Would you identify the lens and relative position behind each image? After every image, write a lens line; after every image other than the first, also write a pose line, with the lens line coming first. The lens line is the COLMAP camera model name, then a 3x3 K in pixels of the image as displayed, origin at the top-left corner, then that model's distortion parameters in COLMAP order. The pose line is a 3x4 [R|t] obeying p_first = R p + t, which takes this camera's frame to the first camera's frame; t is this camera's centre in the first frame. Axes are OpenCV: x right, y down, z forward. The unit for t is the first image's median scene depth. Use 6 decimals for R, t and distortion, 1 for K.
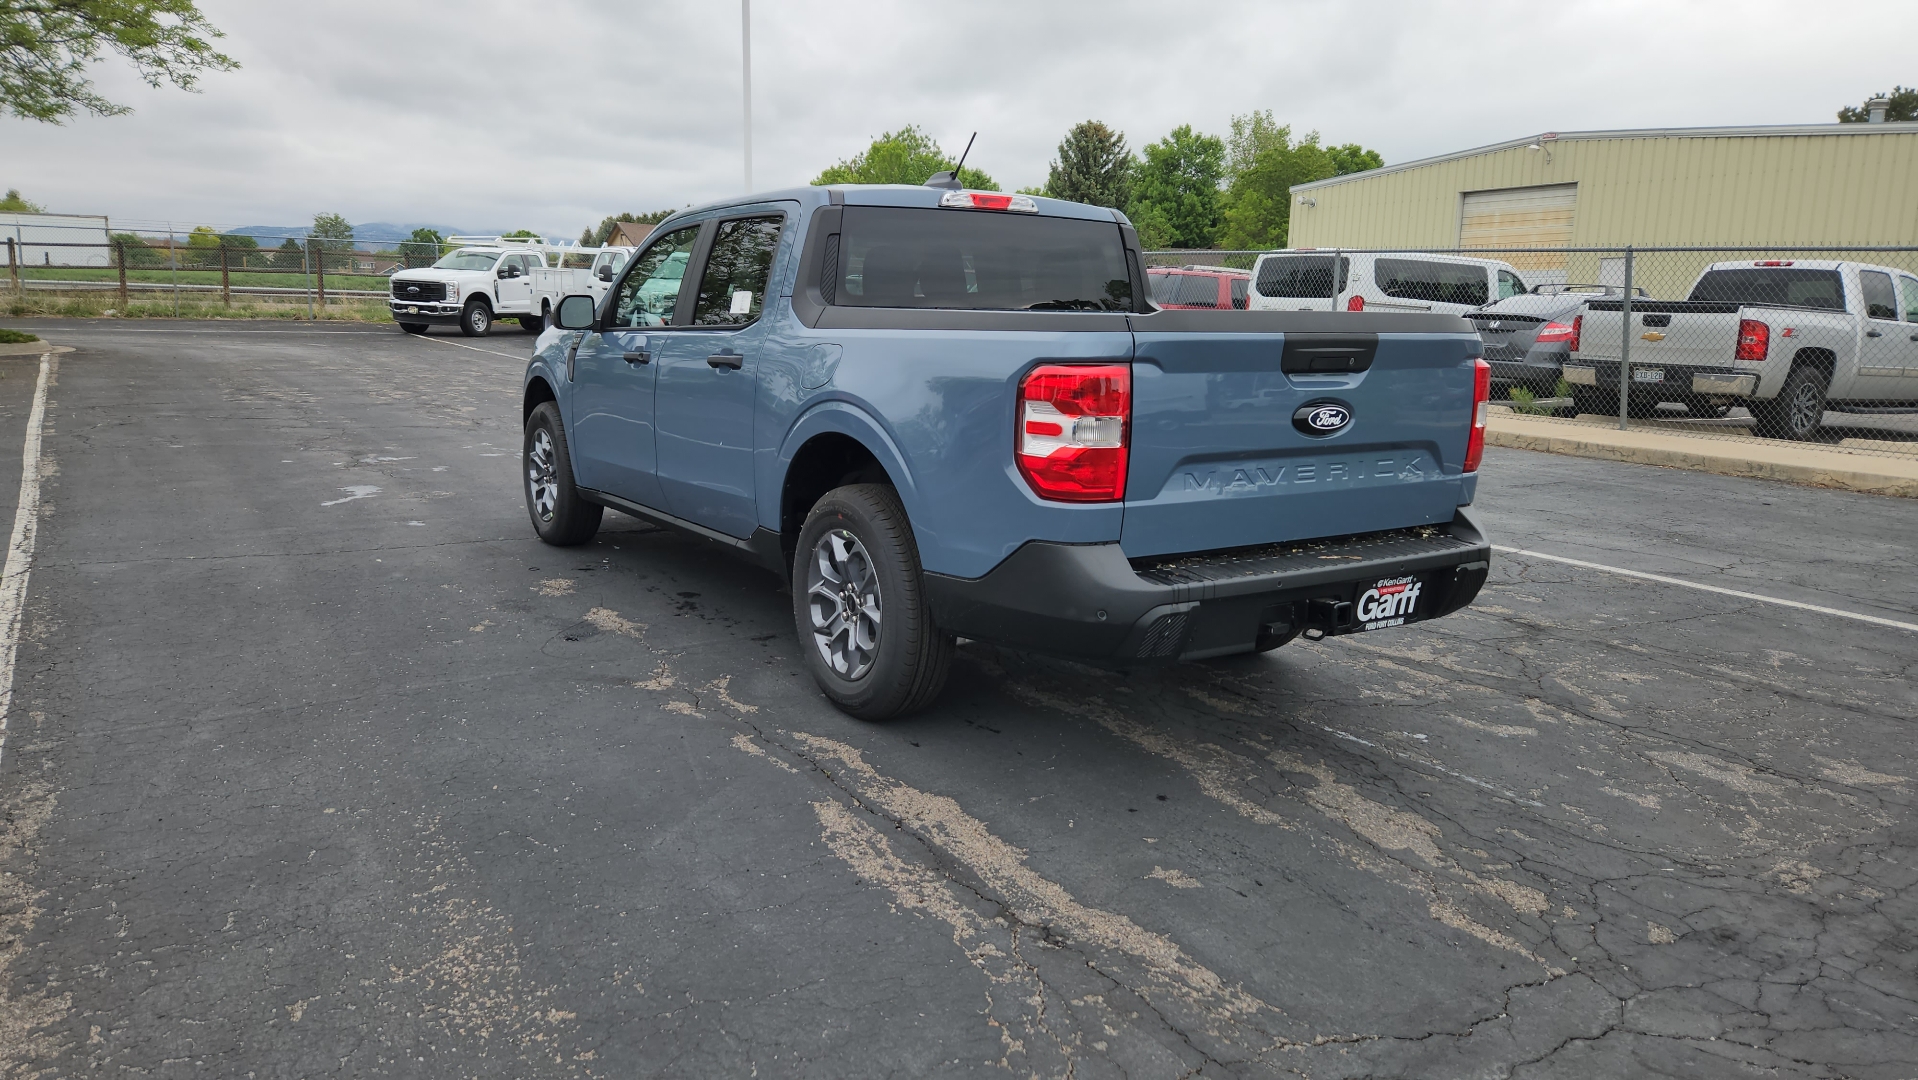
lens RADIAL K [[1278.9, 0, 915.5], [0, 1278.9, 537.4], [0, 0, 1]] dist [0.074919, -0.060304]
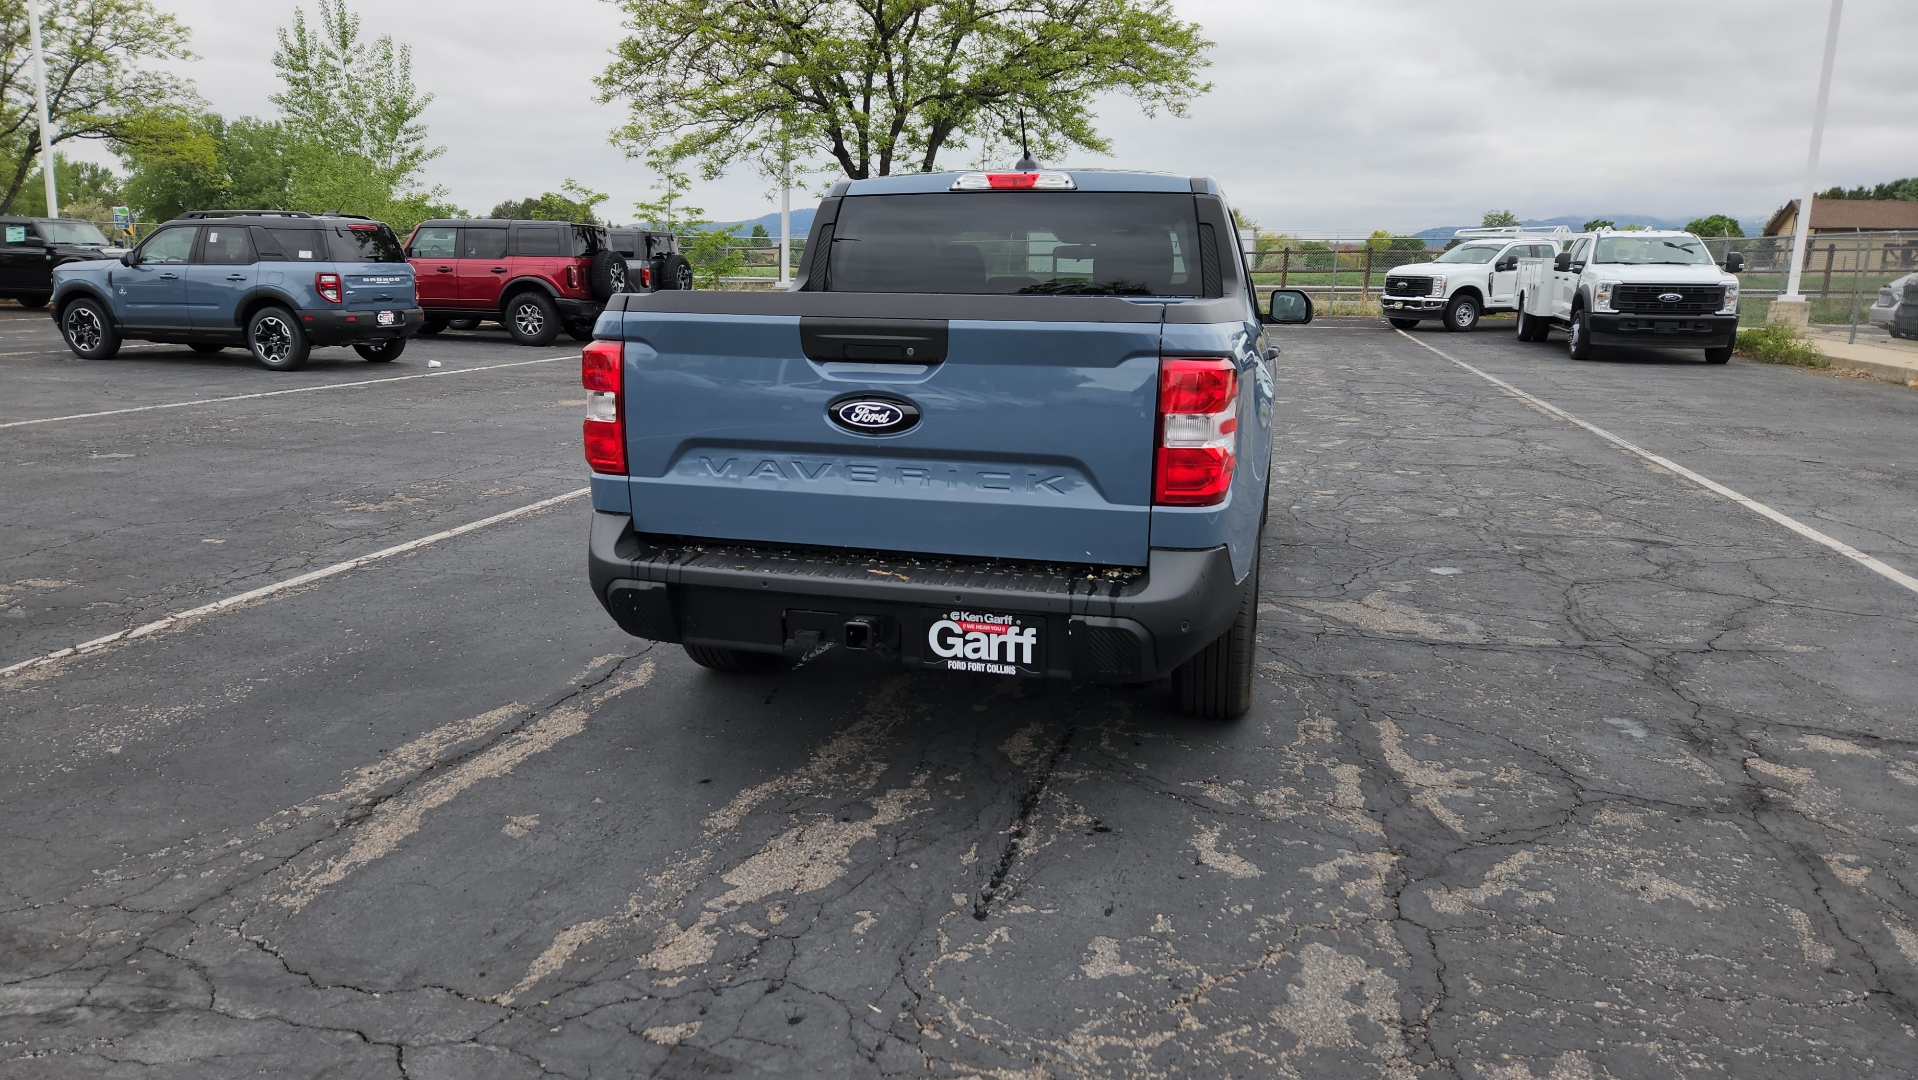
lens RADIAL K [[1278.9, 0, 926.8], [0, 1278.9, 535.9], [0, 0, 1]] dist [0.074919, -0.060304]
pose [[0.675388, 0.131043, -0.725726, 0.899083], [-0.129986, 0.989832, 0.057763, -0.058709], [0.725916, 0.055322, 0.685555, 0.385314]]
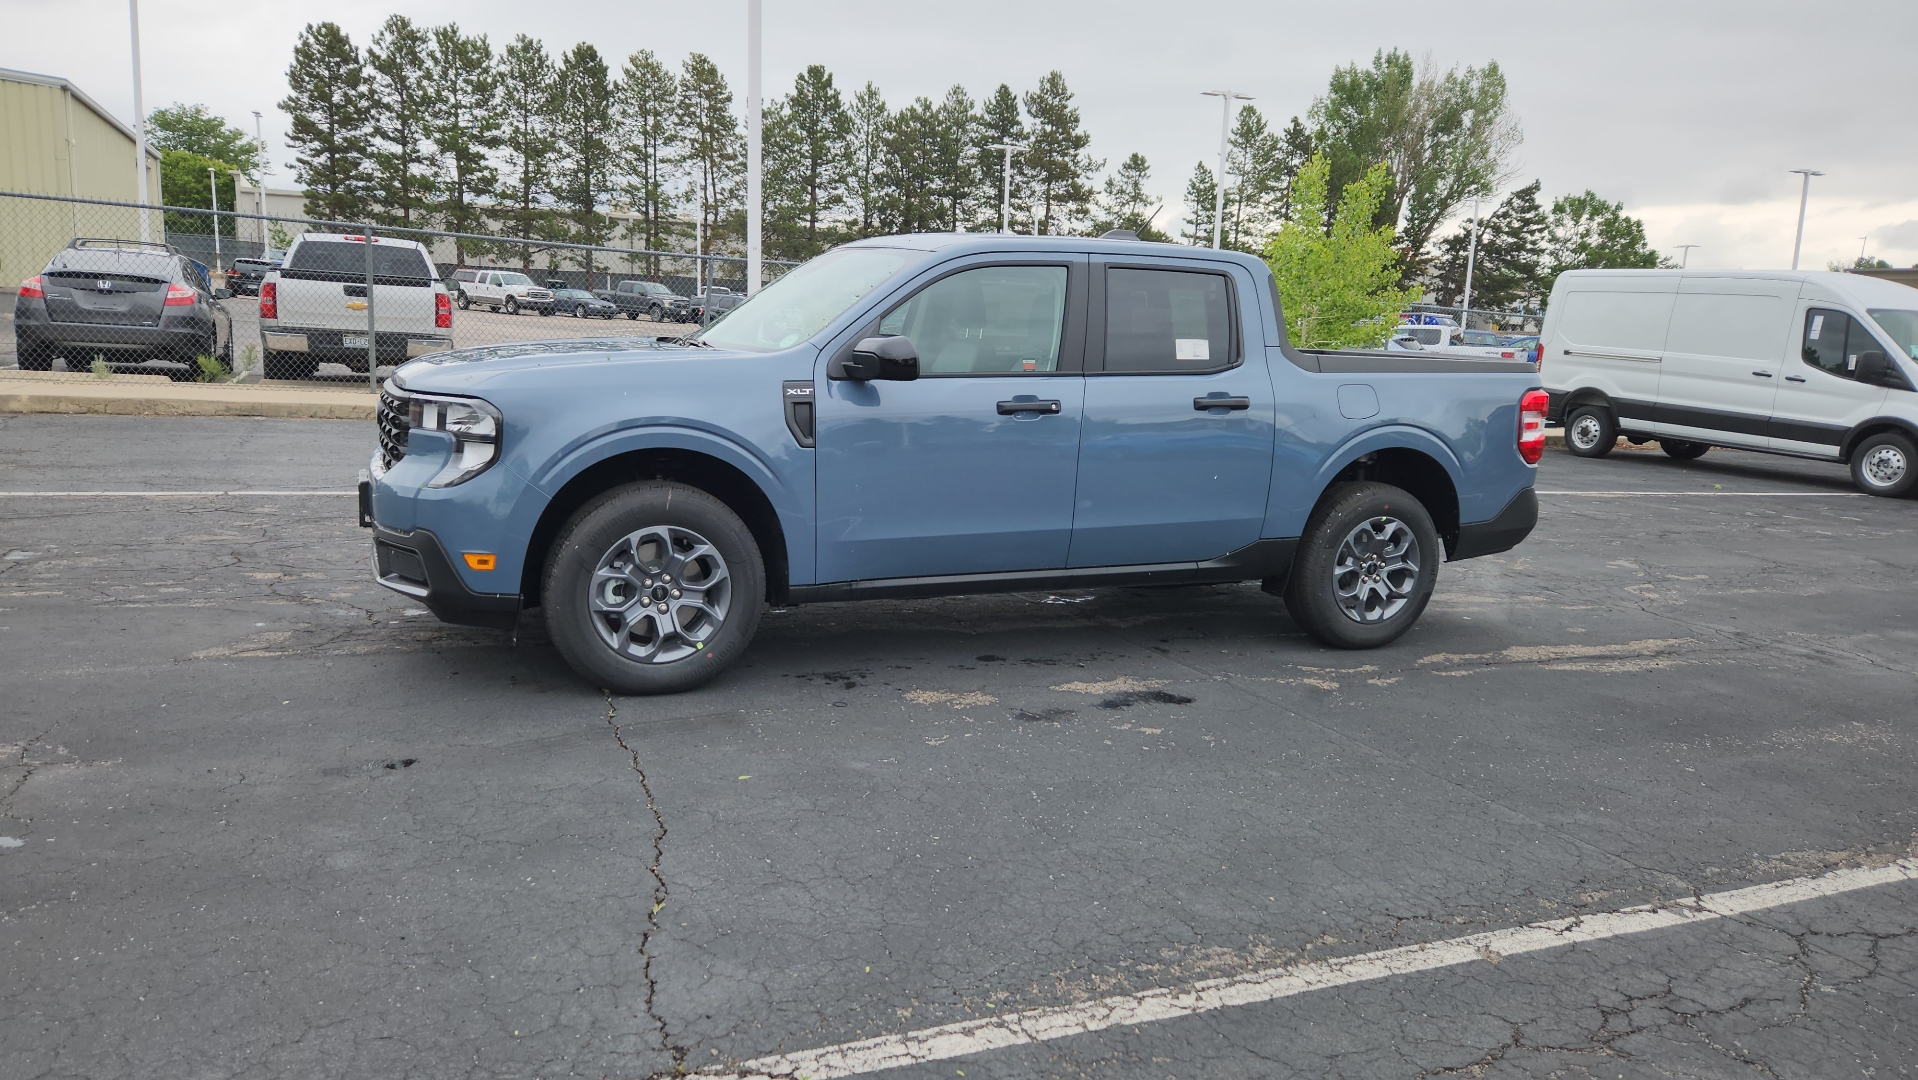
lens RADIAL K [[1280.4, 0, 930.0], [0, 1280.4, 512.0], [0, 0, 1]] dist [0.074249, -0.058452]
pose [[0.153842, -0.166157, 0.974025, -1.536622], [0.130061, 0.980588, 0.146735, -0.287650], [-0.979498, 0.104108, 0.172466, 1.268721]]
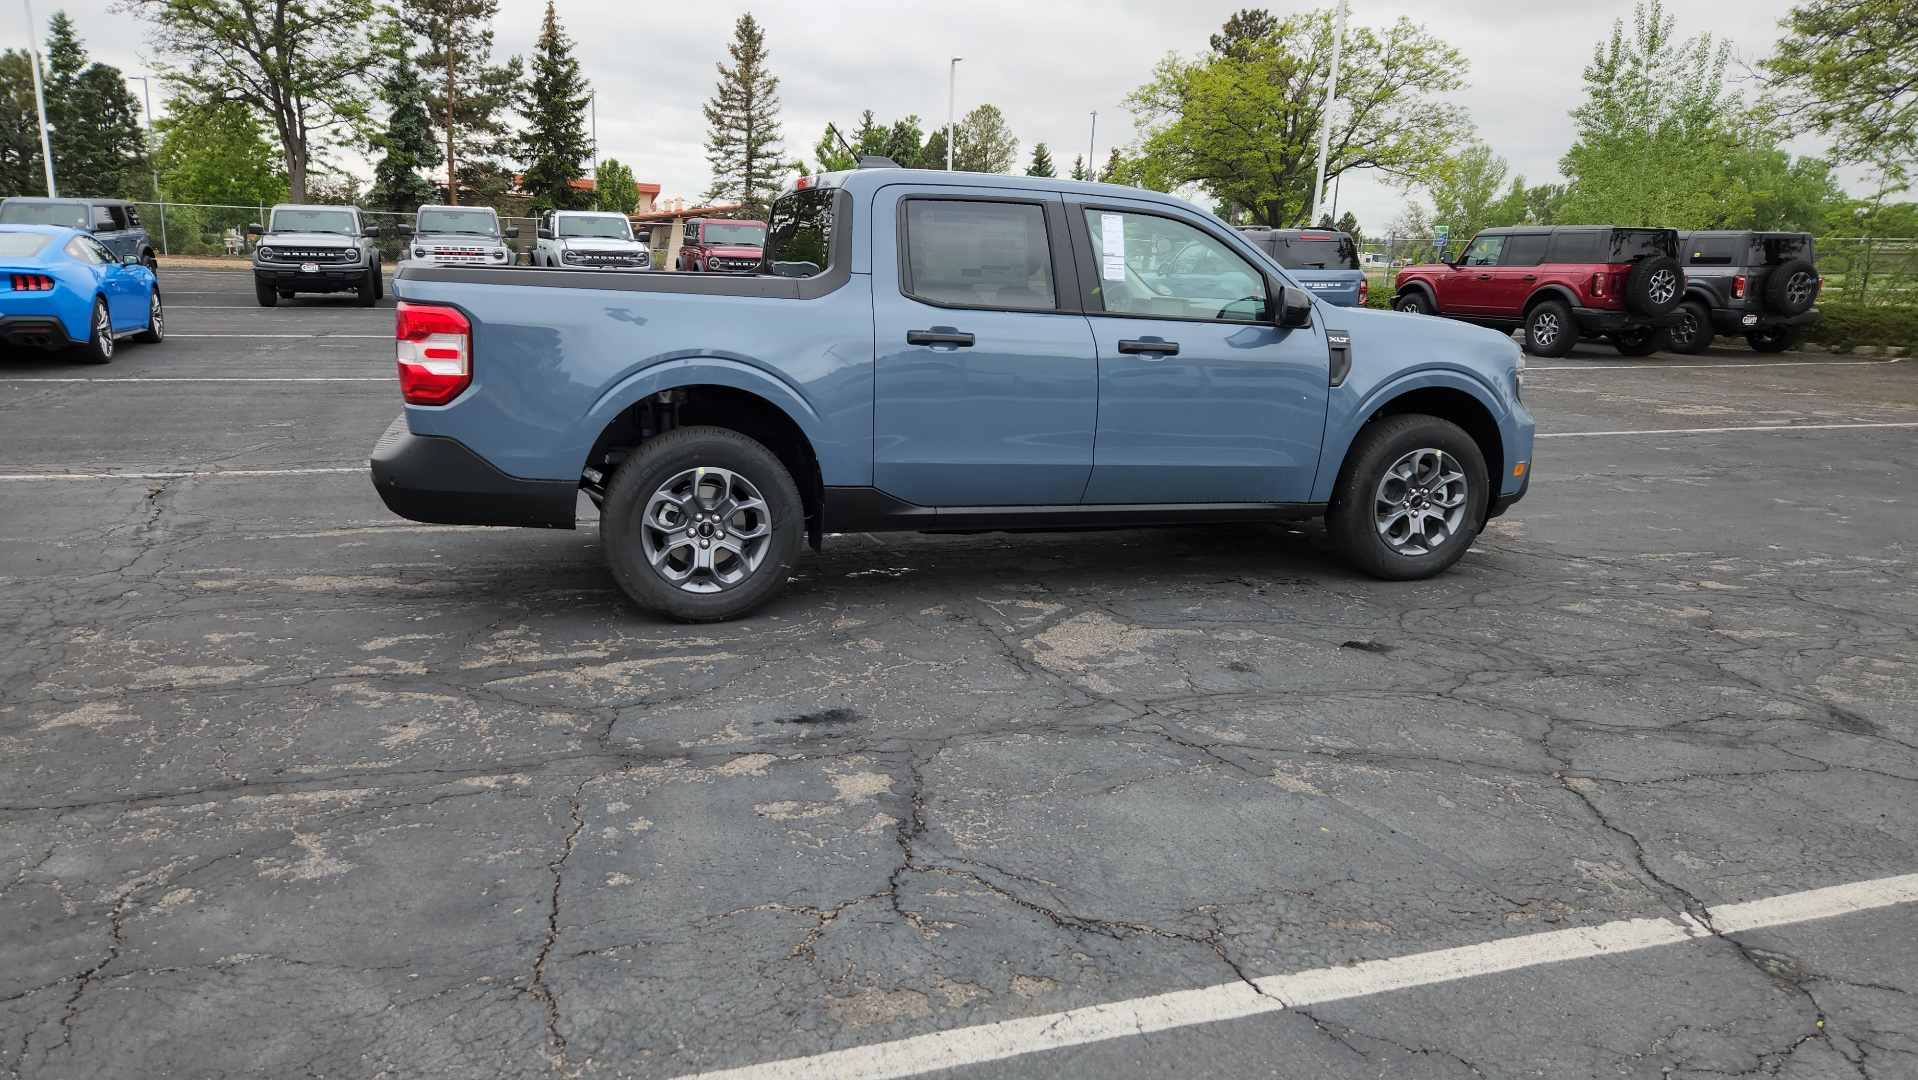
lens RADIAL K [[1277.0, 0, 935.6], [0, 1277.0, 546.7], [0, 0, 1]] dist [0.075234, -0.058041]
pose [[-0.253161, 0.179223, -0.950678, 1.445012], [-0.207209, 0.949839, 0.234244, -0.299237], [0.944973, 0.256290, -0.203325, 1.740685]]
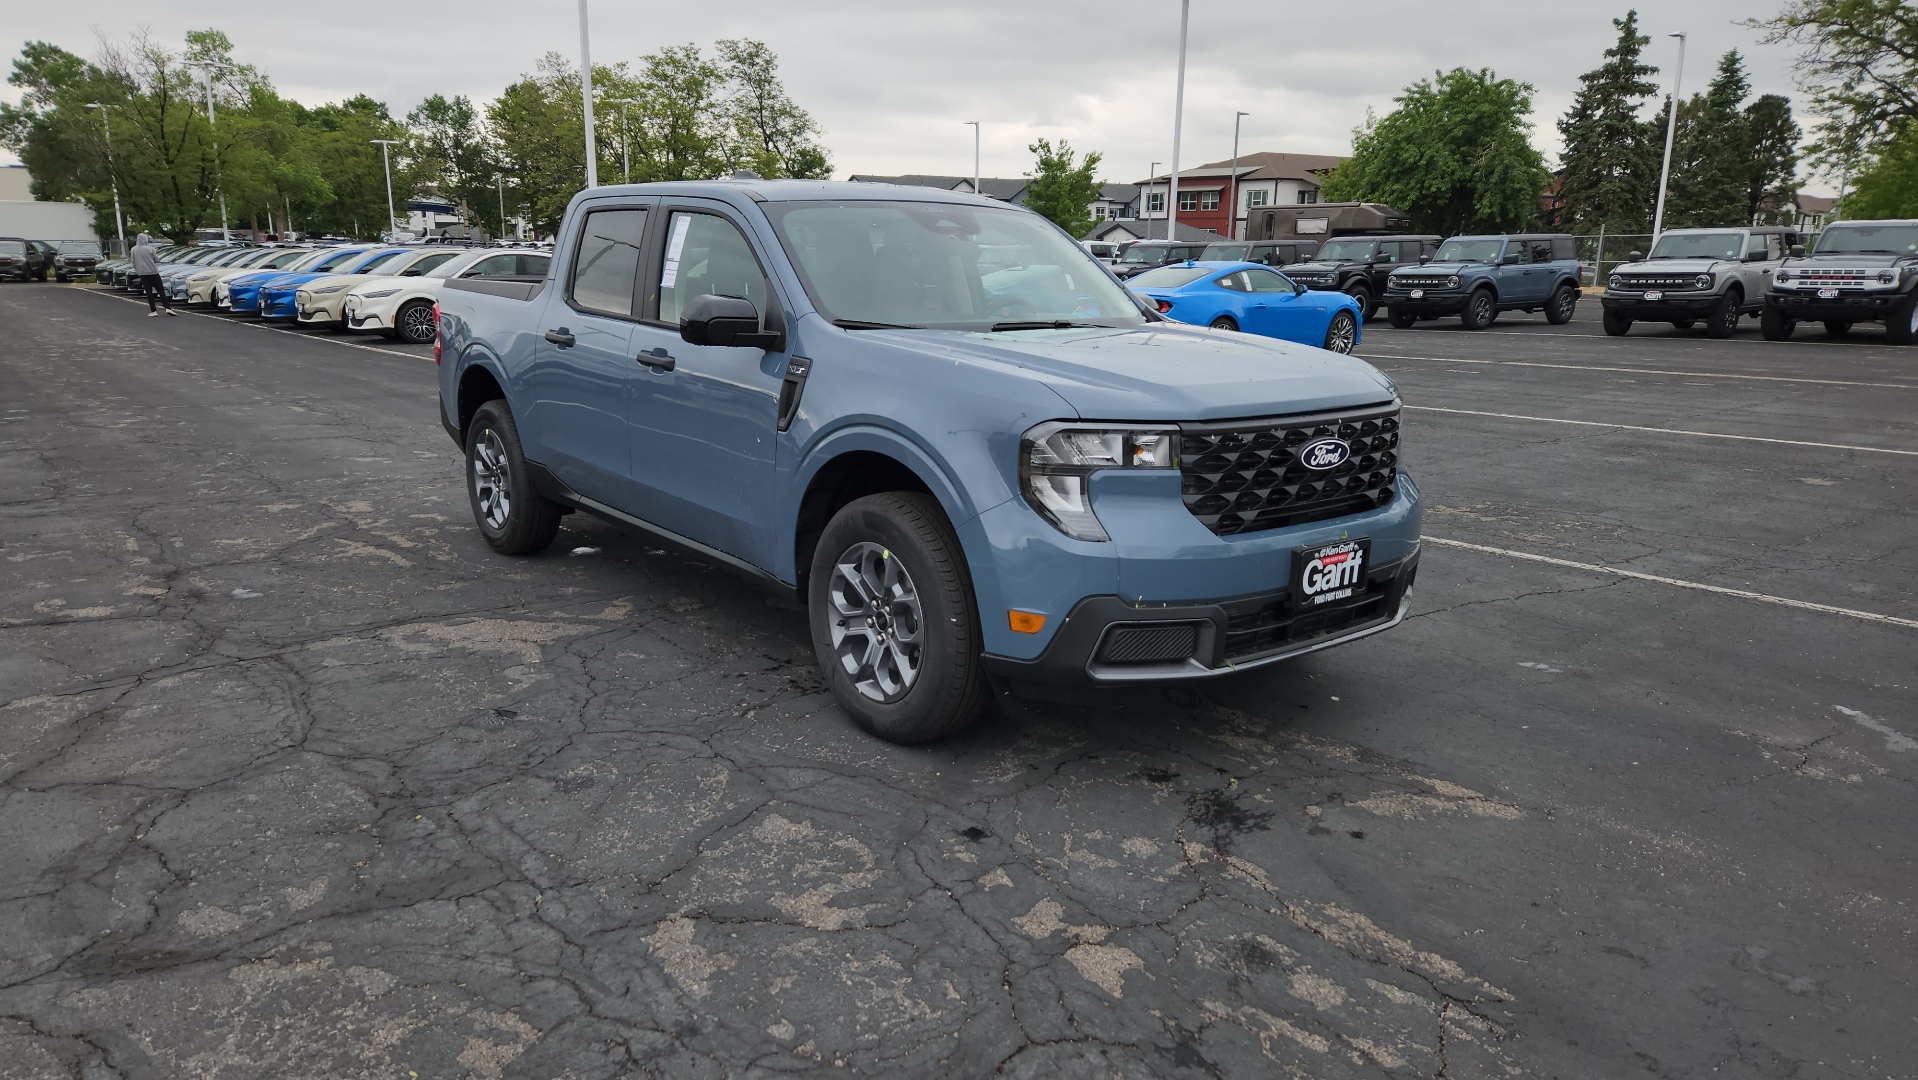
lens RADIAL K [[1277.0, 0, 934.1], [0, 1277.0, 546.0], [0, 0, 1]] dist [0.075234, -0.058041]
pose [[-0.993777, -0.011068, -0.110836, -0.029681], [-0.053369, 0.920715, 0.386569, -0.548411], [0.097770, 0.390078, -0.915576, 2.817637]]
